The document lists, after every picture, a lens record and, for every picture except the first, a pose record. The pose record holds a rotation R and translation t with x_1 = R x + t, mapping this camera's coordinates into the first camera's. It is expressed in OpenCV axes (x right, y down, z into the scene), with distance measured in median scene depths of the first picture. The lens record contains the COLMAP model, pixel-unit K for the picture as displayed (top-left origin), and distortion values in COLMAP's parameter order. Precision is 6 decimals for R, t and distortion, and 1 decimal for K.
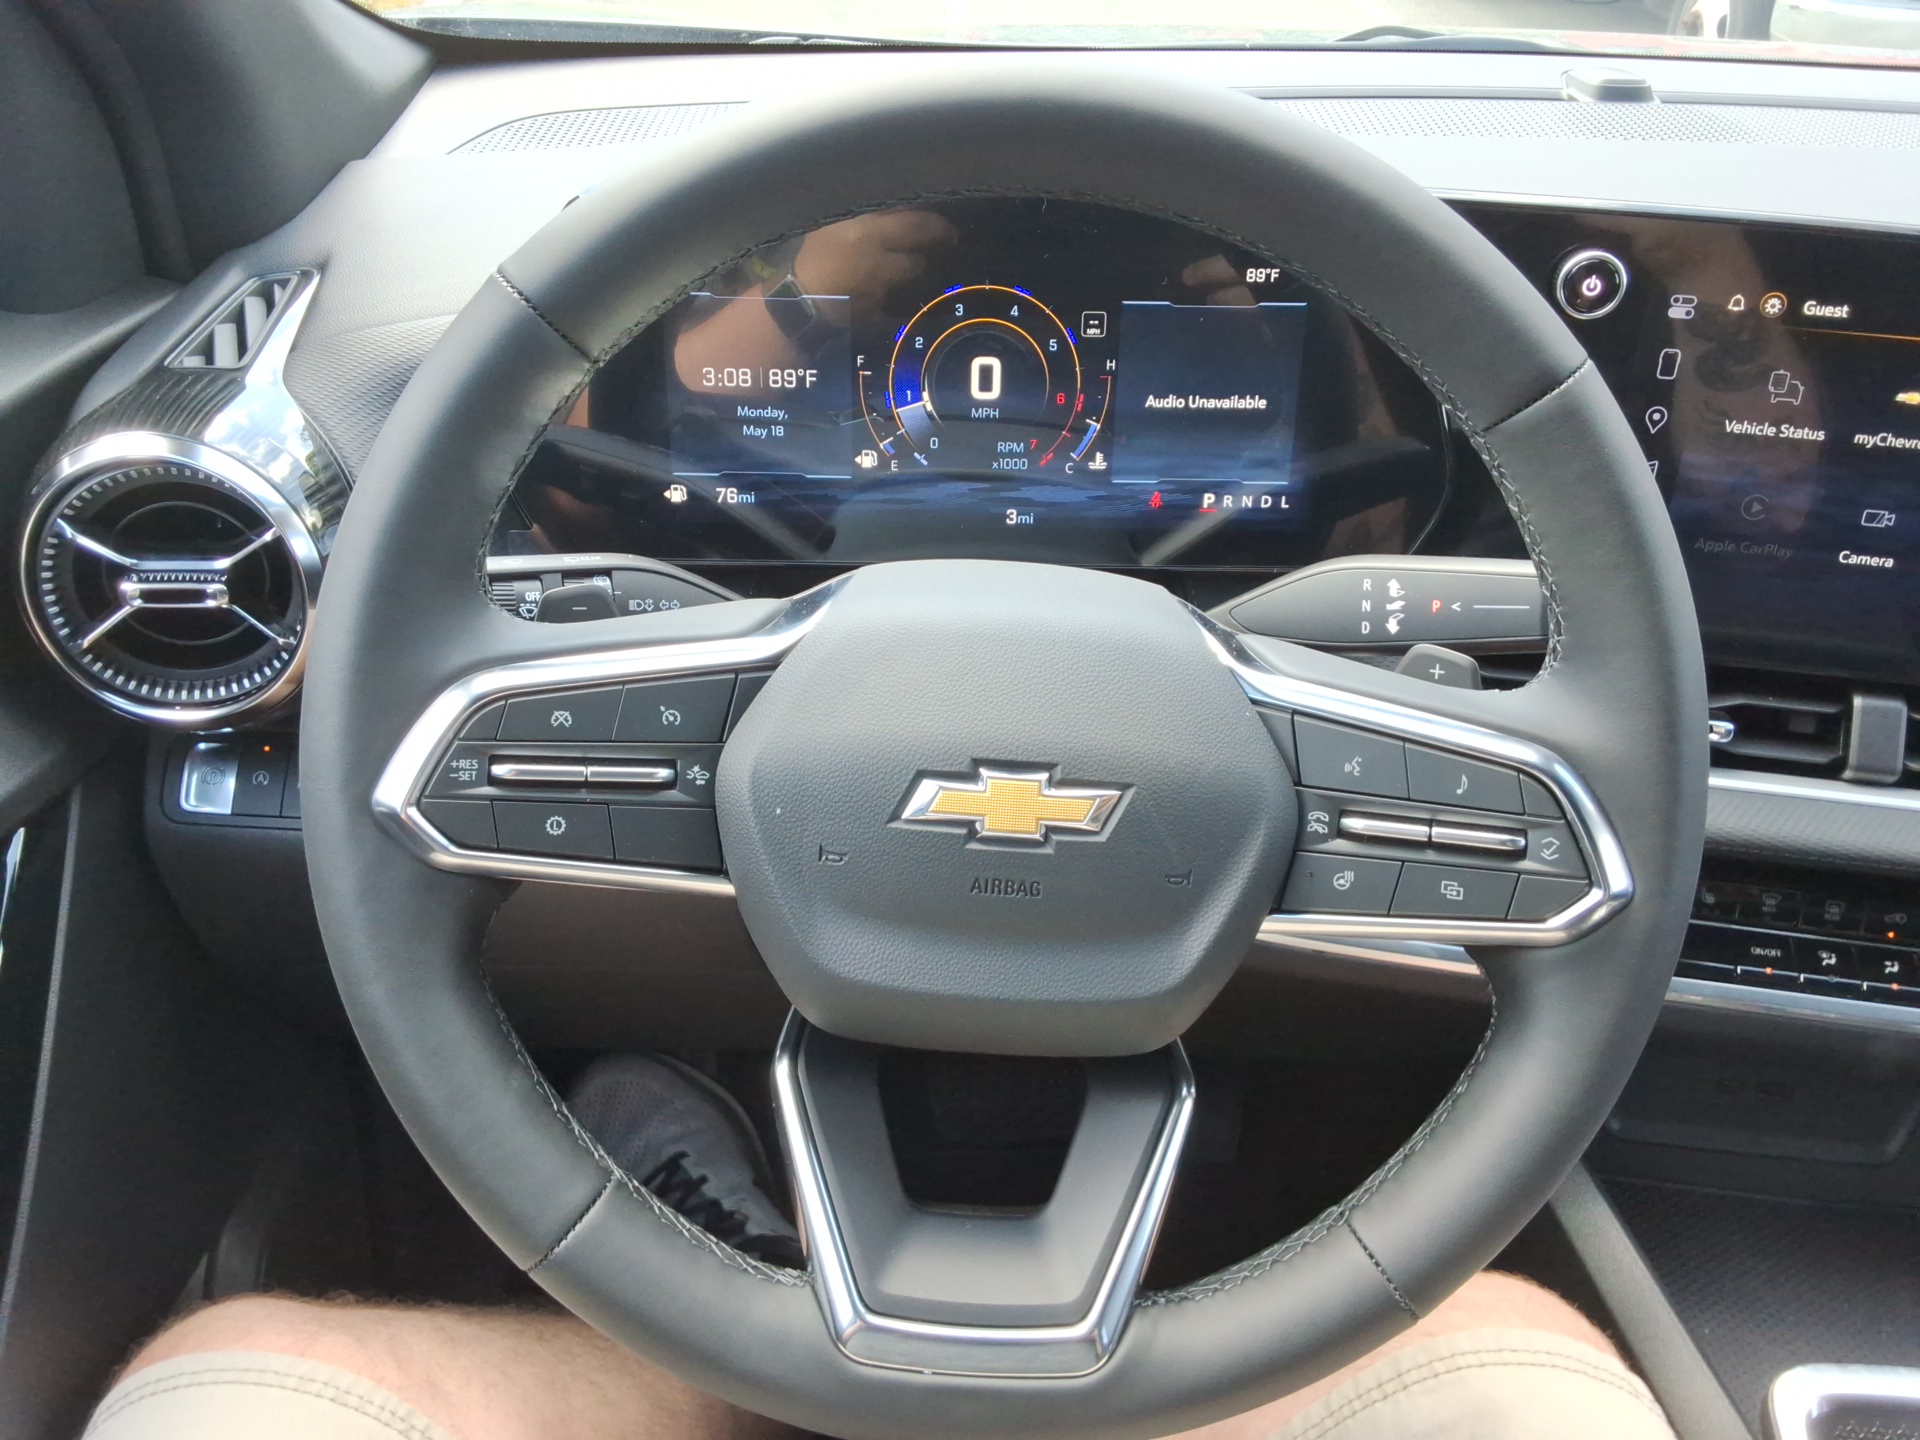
lens RADIAL K [[1545.7, 0, 963.6], [0, 1545.7, 716.6], [0, 0, 1]] dist [0.128983, -0.215337]
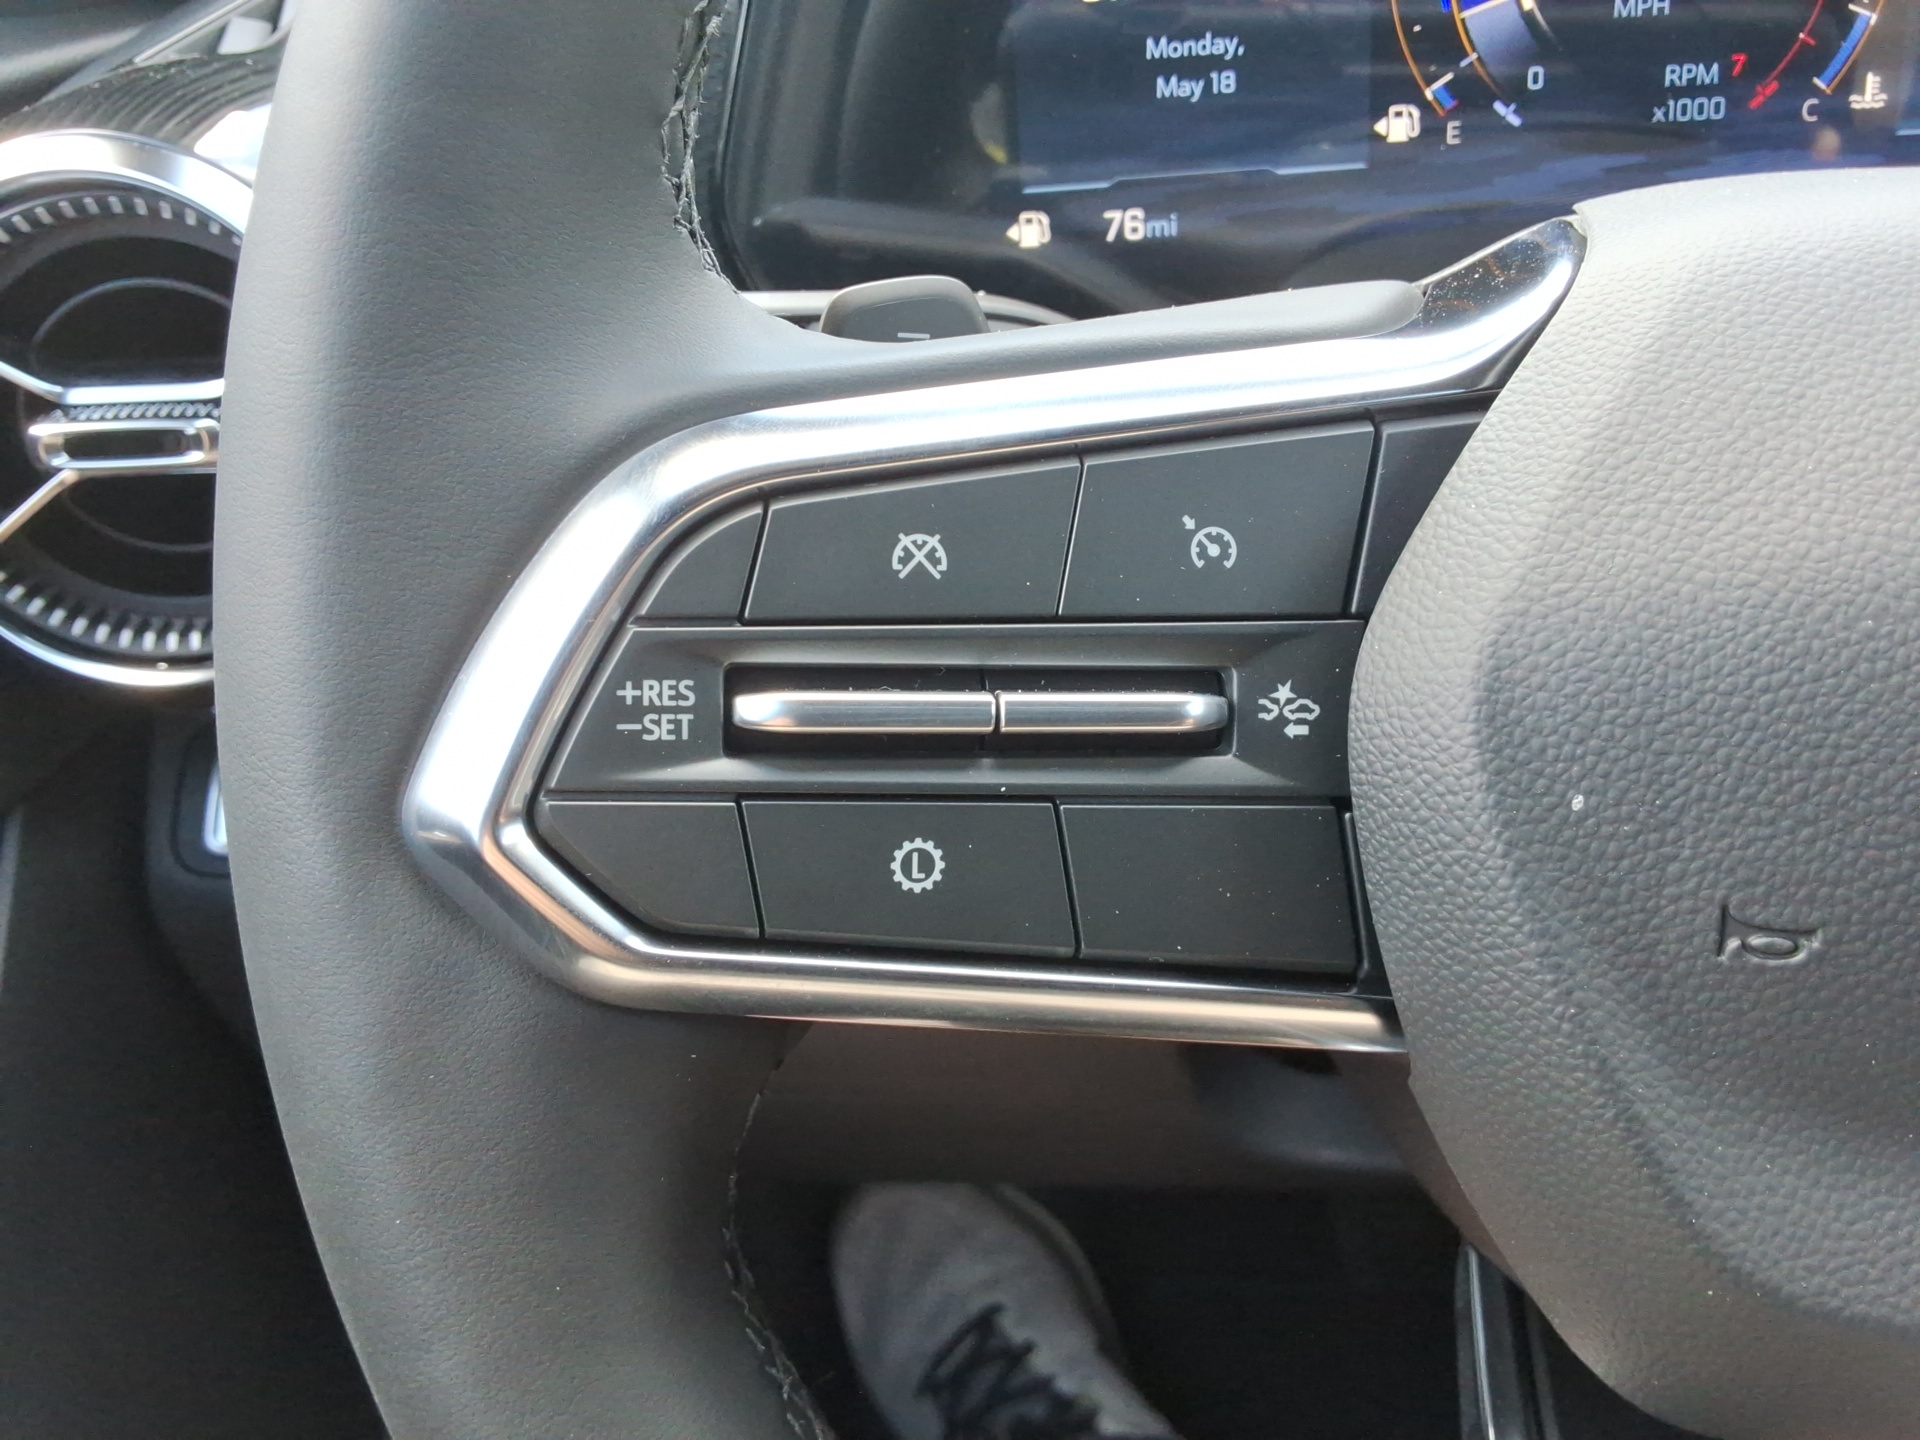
lens RADIAL K [[1567.8, 0, 959.9], [0, 1567.8, 738.0], [0, 0, 1]] dist [0.086006, -0.177918]
pose [[0.989857, -0.044536, -0.134909, -0.147032], [0.044898, 0.998992, -0.000363, 0.030370], [0.134789, -0.005698, 0.990858, 0.472363]]
